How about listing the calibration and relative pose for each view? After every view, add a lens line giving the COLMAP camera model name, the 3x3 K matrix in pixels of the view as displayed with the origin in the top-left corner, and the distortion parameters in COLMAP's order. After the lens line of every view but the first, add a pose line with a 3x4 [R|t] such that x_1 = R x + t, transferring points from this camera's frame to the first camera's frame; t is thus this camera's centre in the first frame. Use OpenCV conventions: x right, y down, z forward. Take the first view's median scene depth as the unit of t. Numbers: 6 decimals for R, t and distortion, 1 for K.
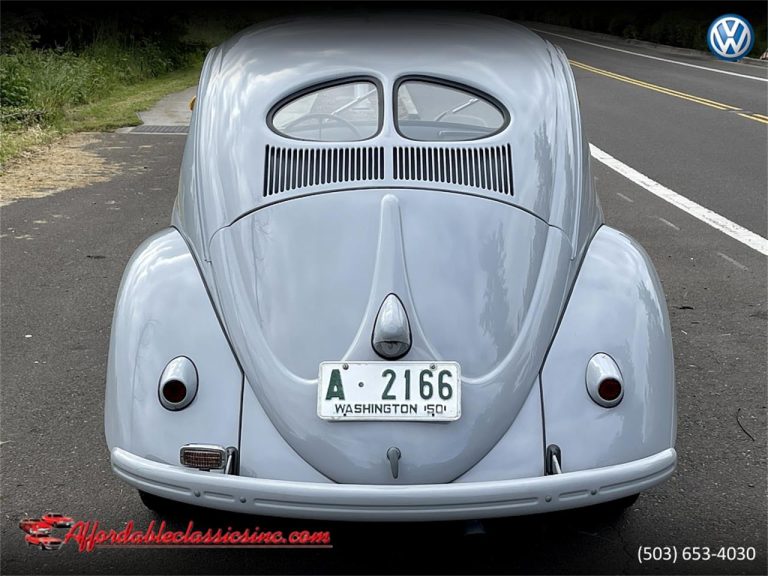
lens RADIAL K [[1272.4, 0, 412.0], [0, 1272.4, 288.0], [0, 0, 1]] dist [0.157352, -0.026567]
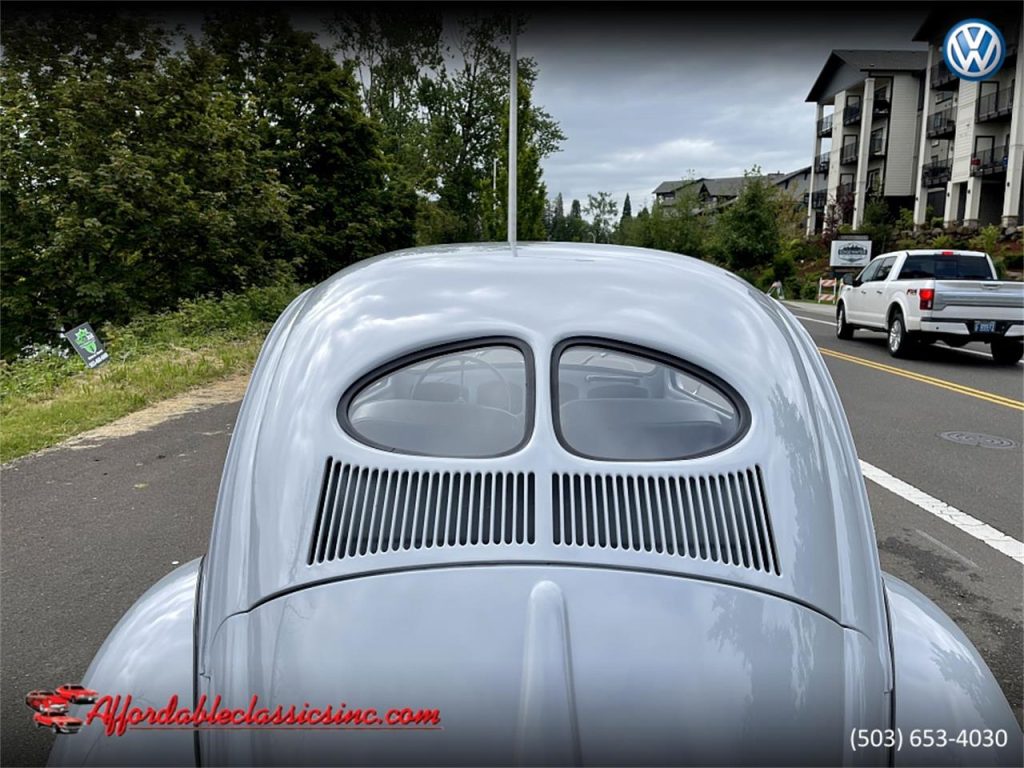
lens RADIAL K [[754.6, 0, 513.0], [0, 754.6, 398.1], [0, 0, 1]] dist [0.090851, -0.123659]
pose [[0.999209, 0.020949, -0.033813, -0.023597], [-0.022178, 0.999092, -0.036383, -0.145162], [0.033020, 0.037105, 0.998766, 0.753616]]
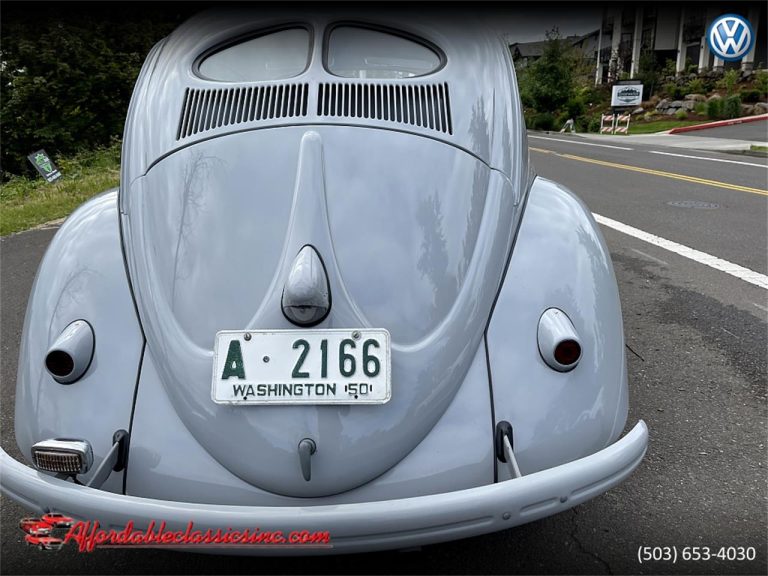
lens RADIAL K [[566.0, 0, 384.8], [0, 566.0, 298.6], [0, 0, 1]] dist [0.090851, -0.123659]
pose [[0.999669, -0.015691, -0.020385, 0.042310], [0.017498, 0.995631, 0.091719, 0.006218], [0.018857, -0.092045, 0.995576, 0.646714]]
